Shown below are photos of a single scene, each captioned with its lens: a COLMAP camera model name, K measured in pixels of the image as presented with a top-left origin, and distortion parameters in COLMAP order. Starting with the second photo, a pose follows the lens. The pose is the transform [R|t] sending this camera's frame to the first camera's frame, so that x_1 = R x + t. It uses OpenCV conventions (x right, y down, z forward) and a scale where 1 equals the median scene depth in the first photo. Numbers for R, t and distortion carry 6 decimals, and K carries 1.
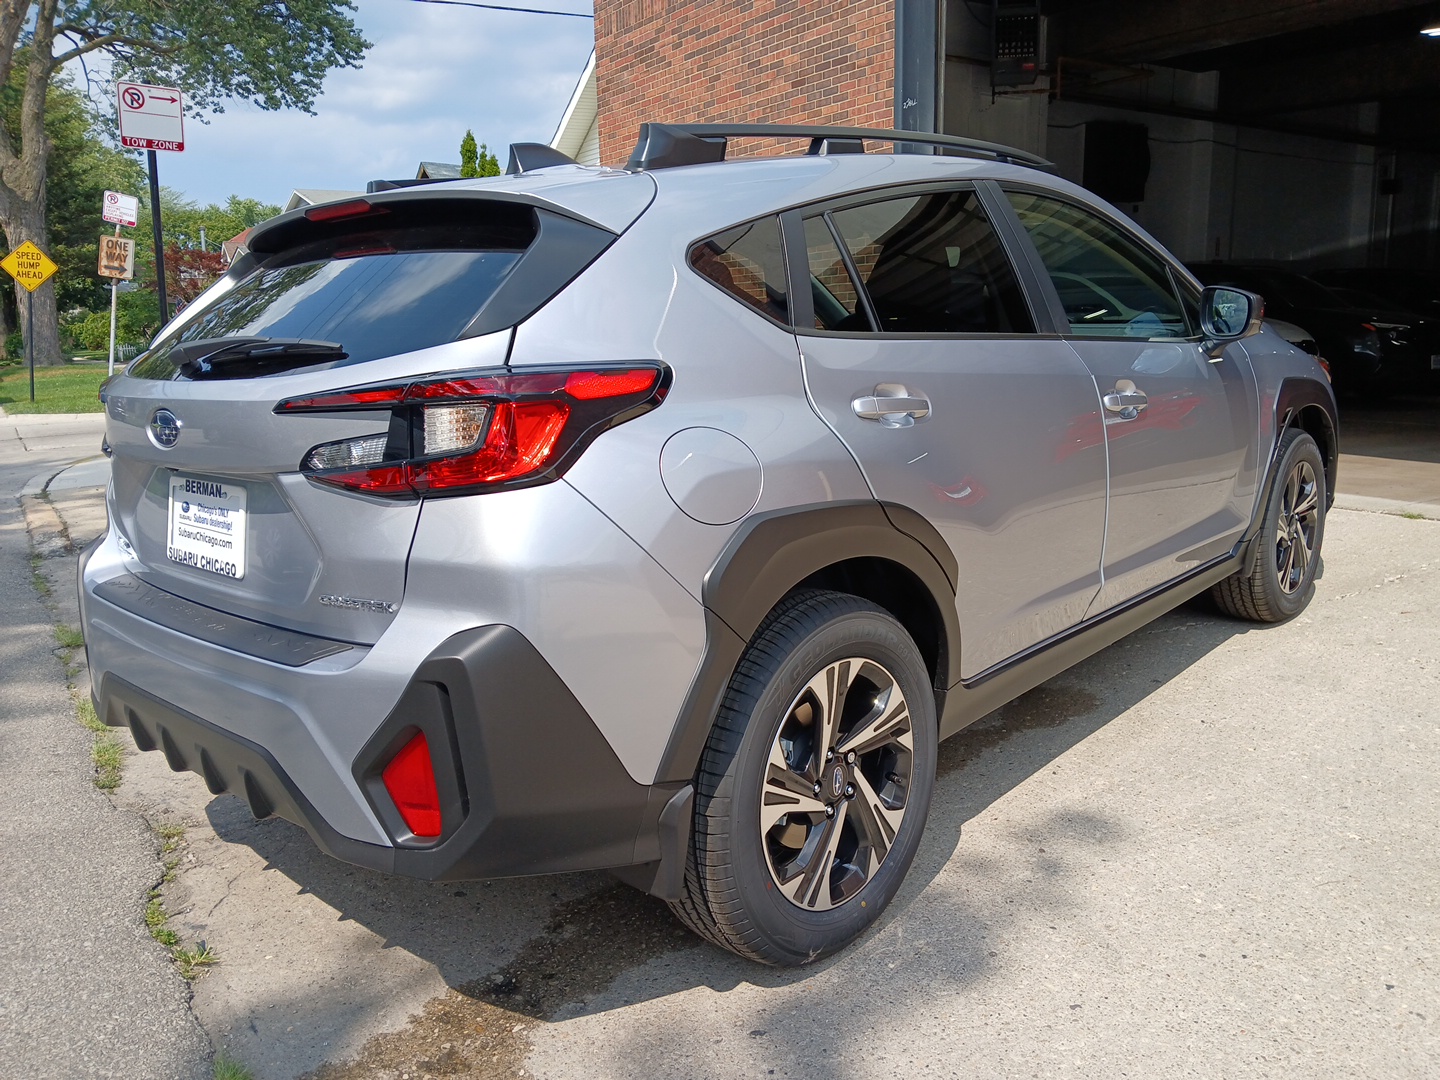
lens RADIAL K [[1153.2, 0, 710.8], [0, 1153.2, 540.3], [0, 0, 1]] dist [0.018495, -0.058779]
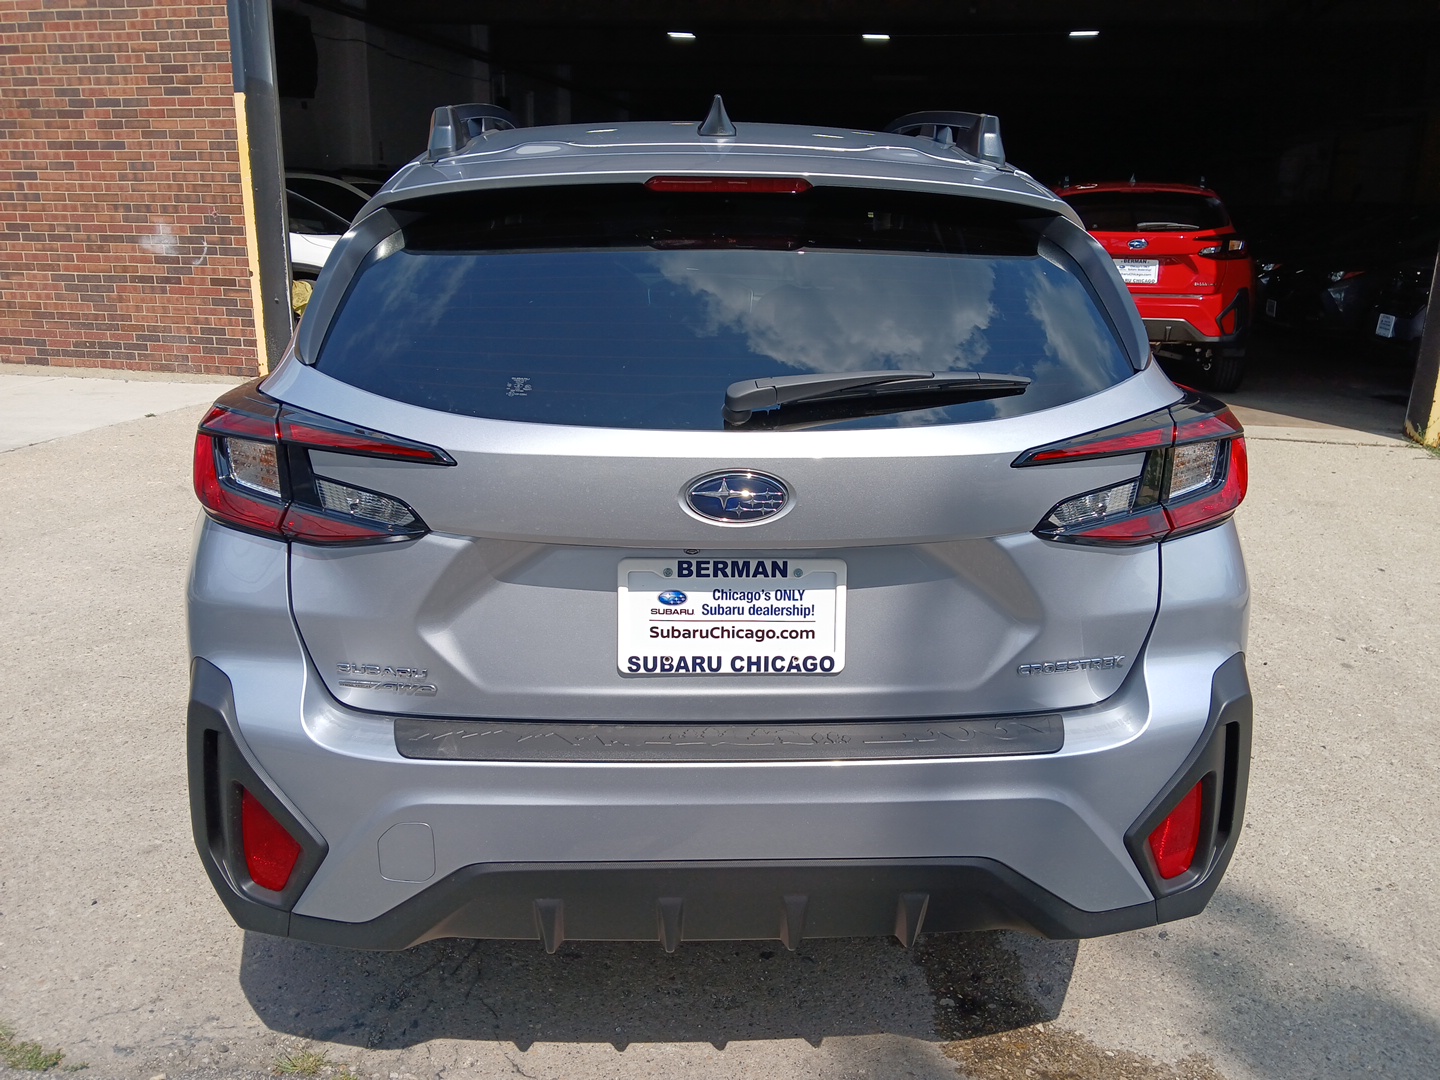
lens RADIAL K [[1153.2, 0, 711.6], [0, 1153.2, 546.0], [0, 0, 1]] dist [0.018495, -0.058779]
pose [[0.698570, -0.166856, 0.695815, -1.026221], [0.097827, 0.985572, 0.138125, -0.175333], [-0.708823, -0.028420, 0.704814, 0.496381]]
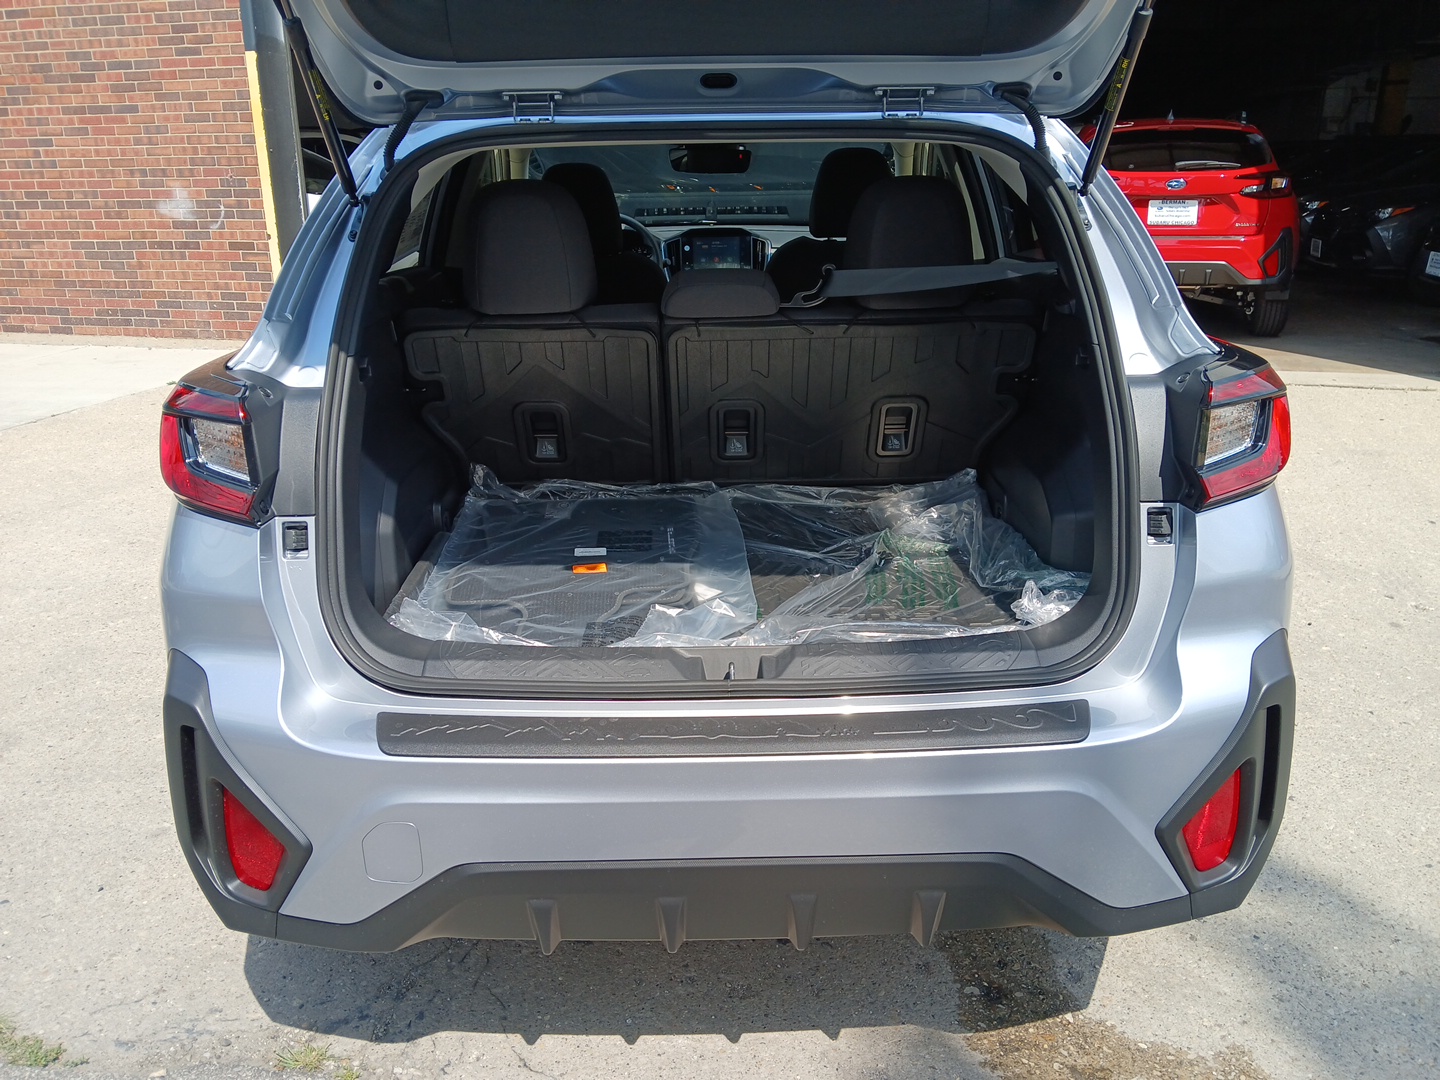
lens RADIAL K [[1153.2, 0, 713.1], [0, 1153.2, 544.7], [0, 0, 1]] dist [0.018495, -0.058779]
pose [[0.715795, -0.204932, 0.667563, -0.969360], [0.118582, 0.977756, 0.173007, -0.180893], [-0.688168, -0.044677, 0.724175, 0.516377]]
